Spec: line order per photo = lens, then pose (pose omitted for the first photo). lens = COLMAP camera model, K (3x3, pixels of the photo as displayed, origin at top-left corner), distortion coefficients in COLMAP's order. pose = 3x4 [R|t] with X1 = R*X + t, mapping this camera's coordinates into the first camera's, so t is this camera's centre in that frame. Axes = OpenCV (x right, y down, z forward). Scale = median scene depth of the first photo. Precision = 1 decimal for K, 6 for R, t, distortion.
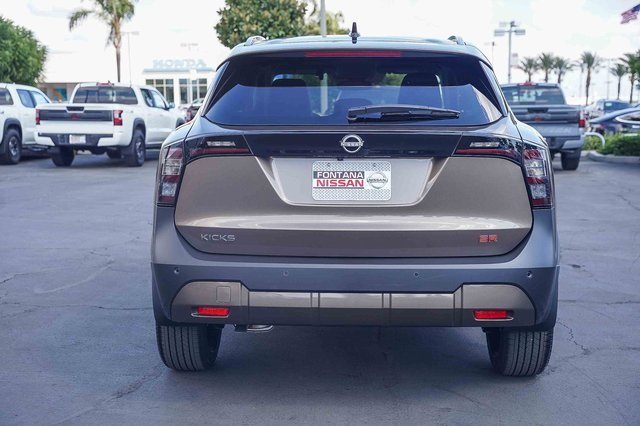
lens RADIAL K [[884.5, 0, 321.0], [0, 884.5, 213.3], [0, 0, 1]] dist [0.092371, 0.000000]
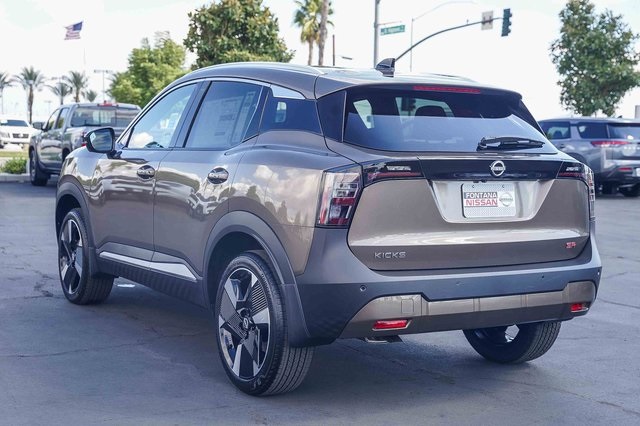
lens RADIAL K [[961.7, 0, 320.4], [0, 961.7, 212.5], [0, 0, 1]] dist [0.184902, 0.000000]
pose [[0.828604, -0.024282, 0.559309, -0.846047], [0.041807, 0.998953, -0.018567, -0.006289], [-0.558272, 0.038768, 0.828751, 0.073203]]
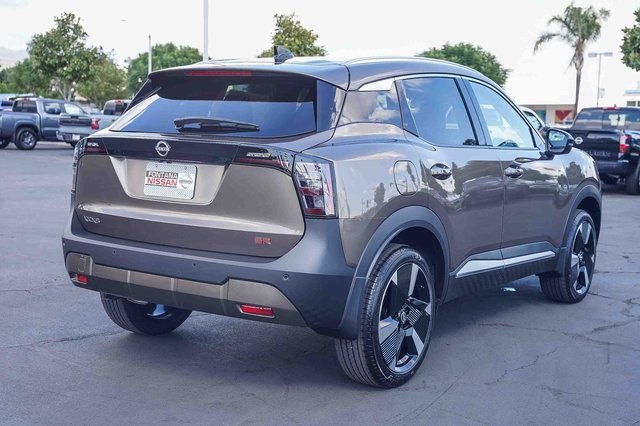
lens RADIAL K [[884.5, 0, 319.3], [0, 884.5, 214.3], [0, 0, 1]] dist [0.092371, 0.000000]
pose [[0.837662, 0.081223, -0.540116, 0.831916], [-0.093858, 0.995577, 0.004153, -0.015352], [0.538064, 0.047216, 0.841580, 0.113526]]
